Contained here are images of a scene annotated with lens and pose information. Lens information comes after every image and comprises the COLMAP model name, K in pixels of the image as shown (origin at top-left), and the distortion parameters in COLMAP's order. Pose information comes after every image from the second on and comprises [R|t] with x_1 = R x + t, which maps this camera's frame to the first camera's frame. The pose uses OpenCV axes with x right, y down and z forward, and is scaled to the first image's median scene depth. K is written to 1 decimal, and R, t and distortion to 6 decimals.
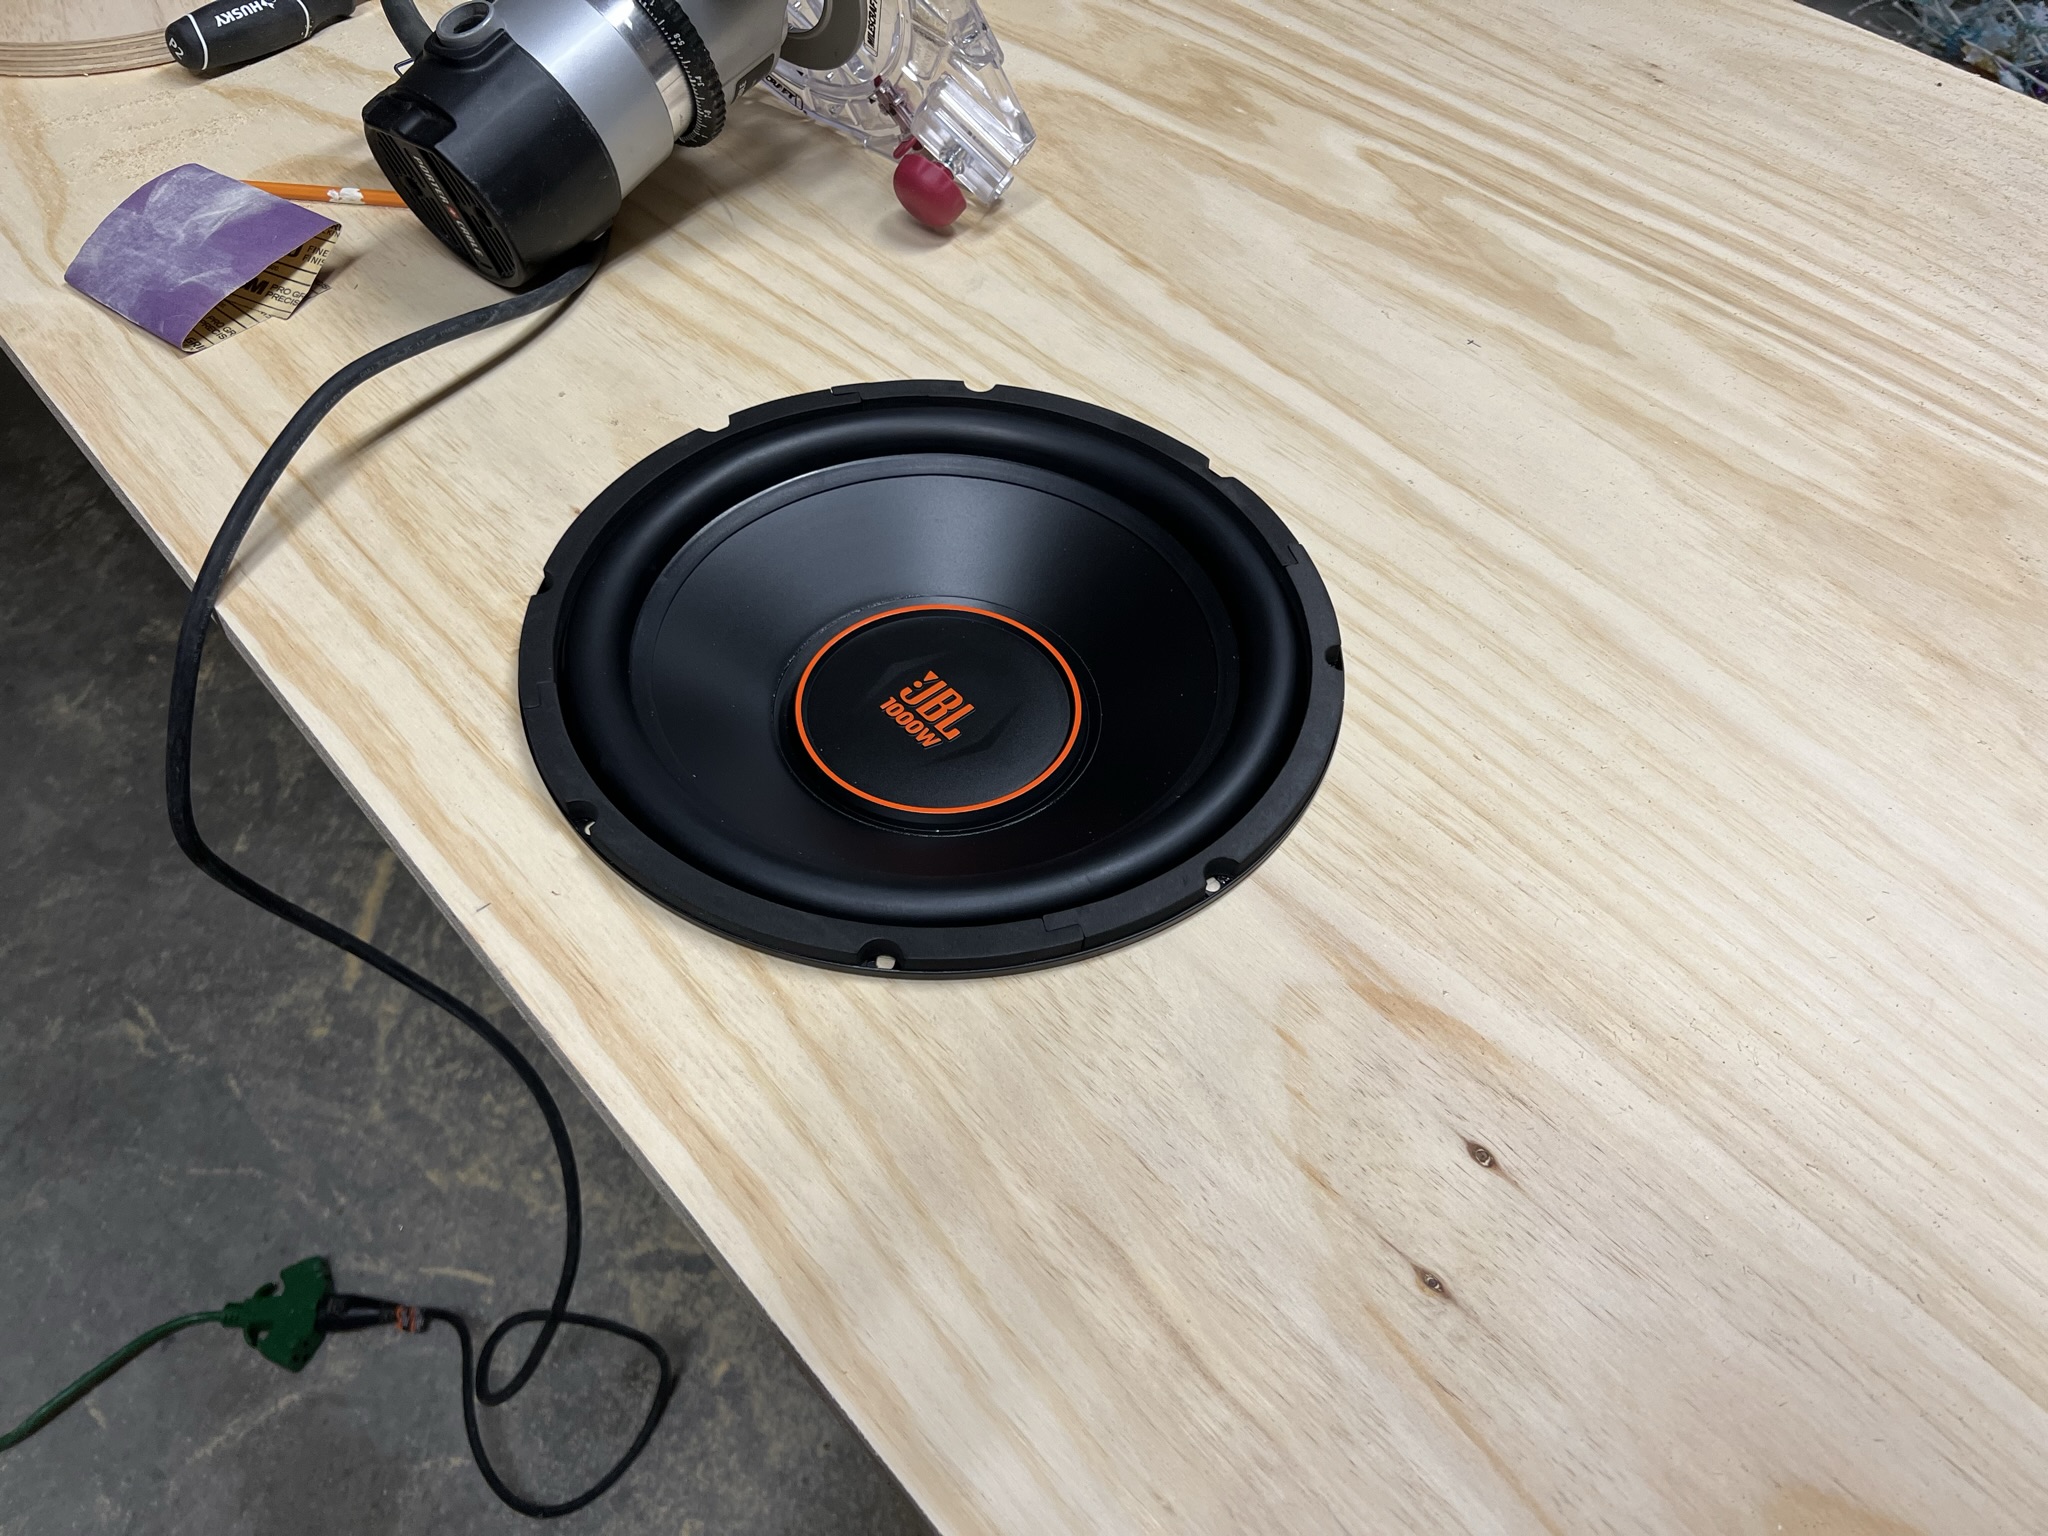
lens RADIAL K [[1526.7, 0, 1016.4], [0, 1526.7, 772.7], [0, 0, 1]] dist [0.030947, -0.043992]
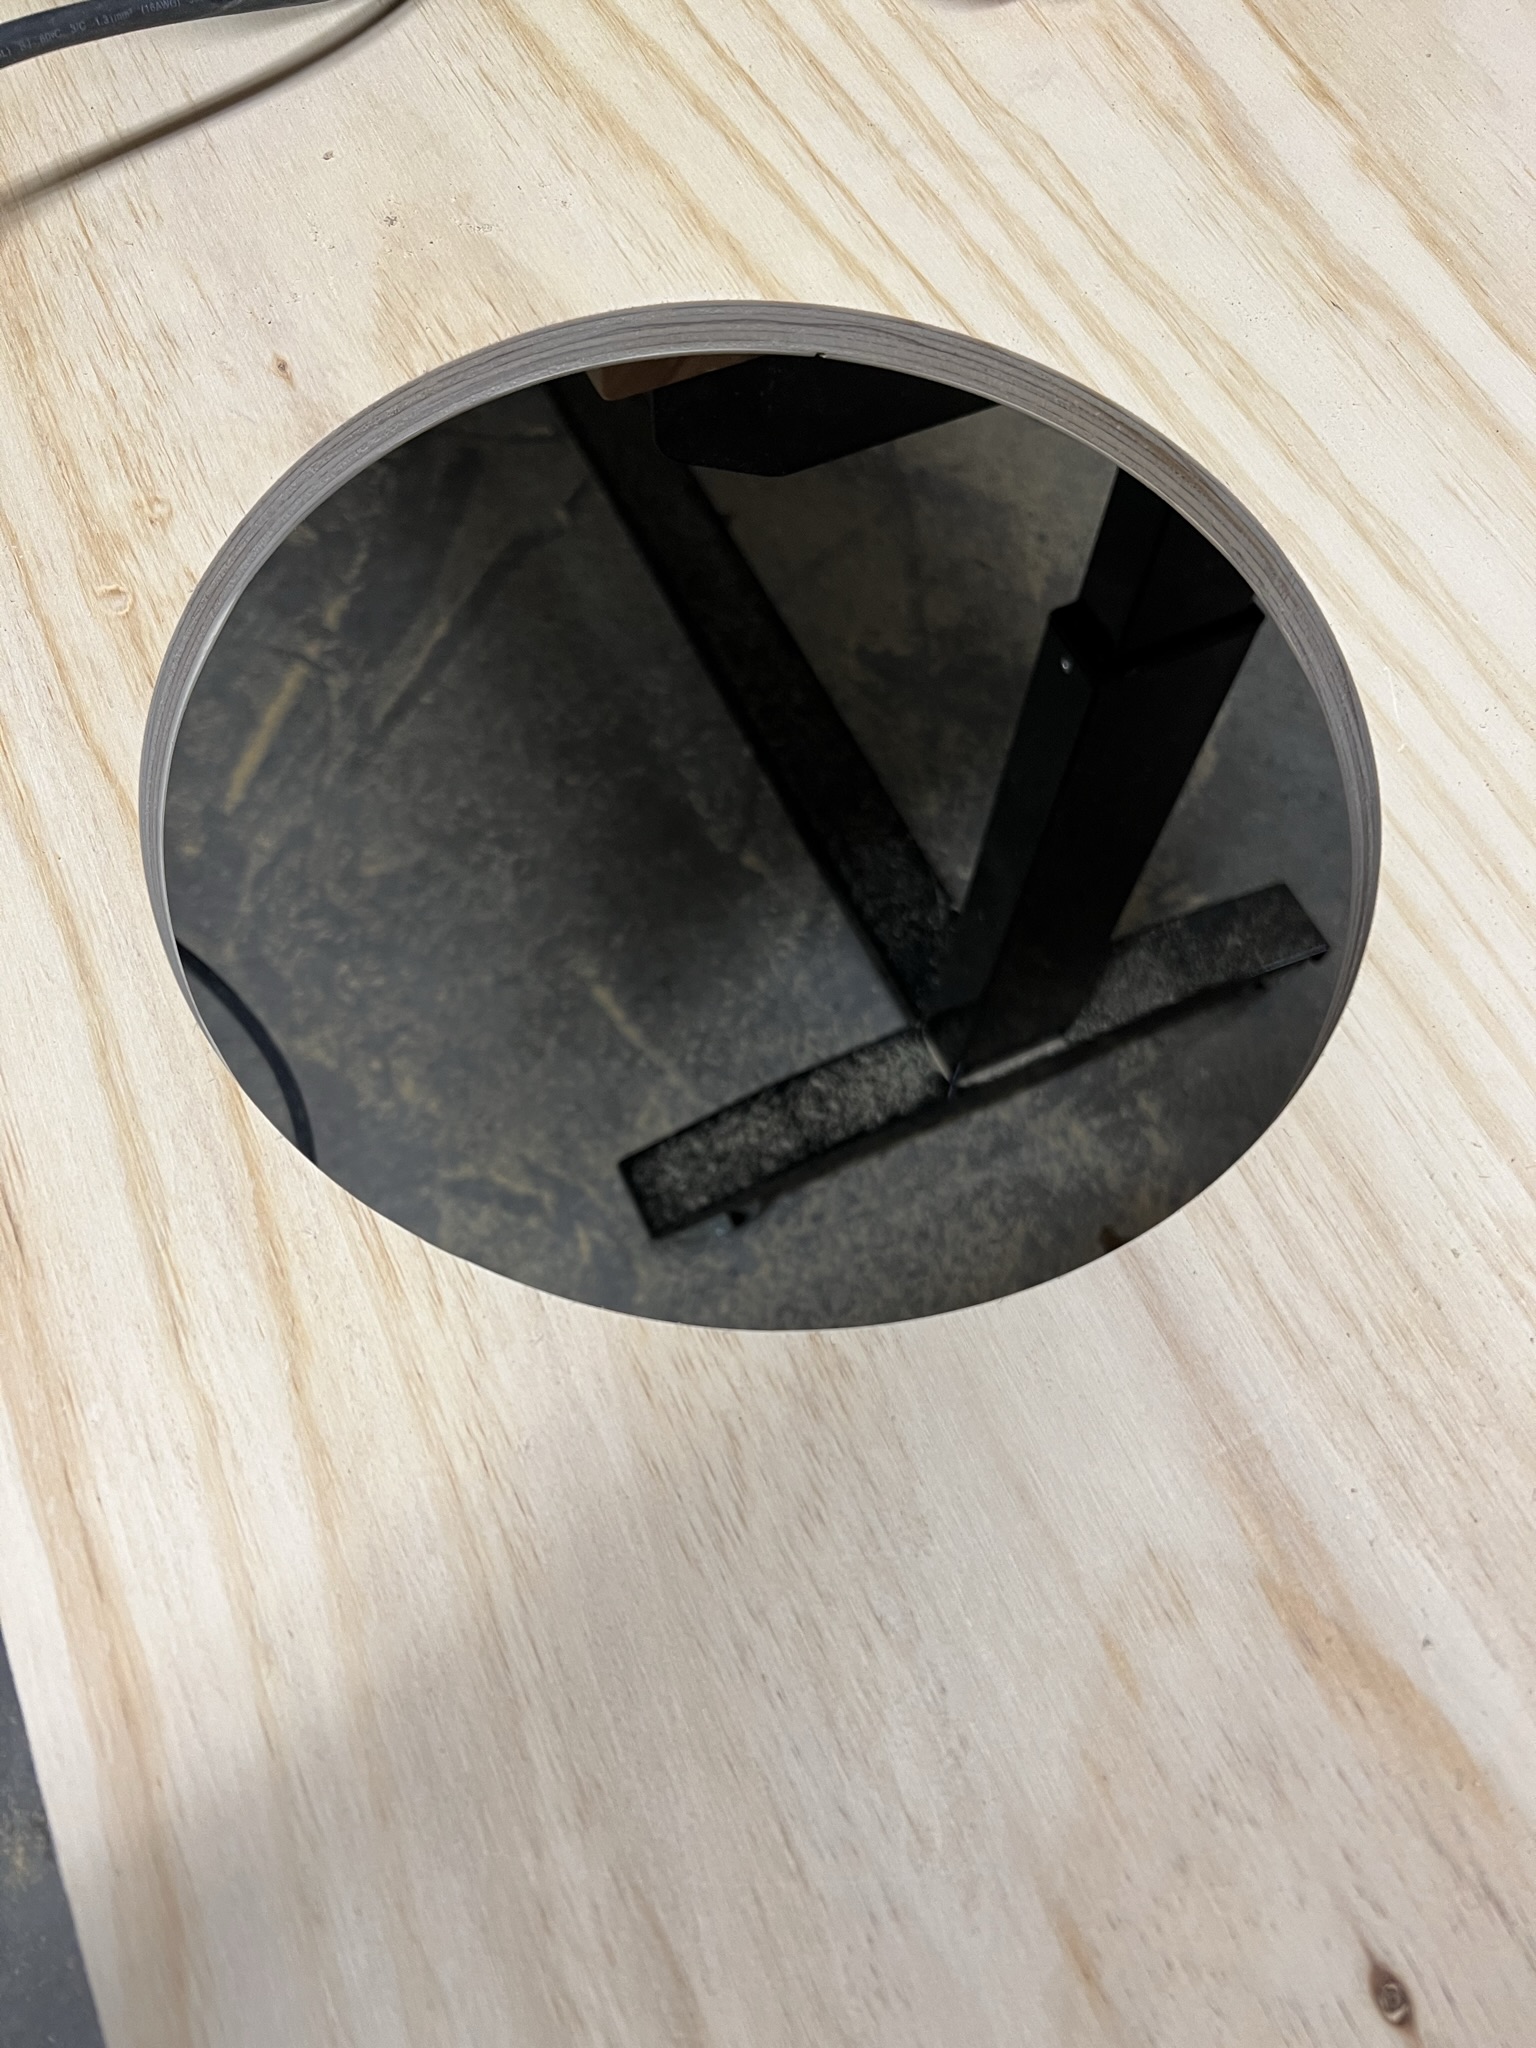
lens RADIAL K [[1526.7, 0, 765.3], [0, 1526.7, 1022.1], [0, 0, 1]] dist [0.030947, -0.043992]
pose [[0.958064, 0.257080, -0.126581, 0.042217], [-0.217058, 0.939462, 0.265137, -0.107236], [0.187080, -0.226543, 0.955866, 0.316511]]
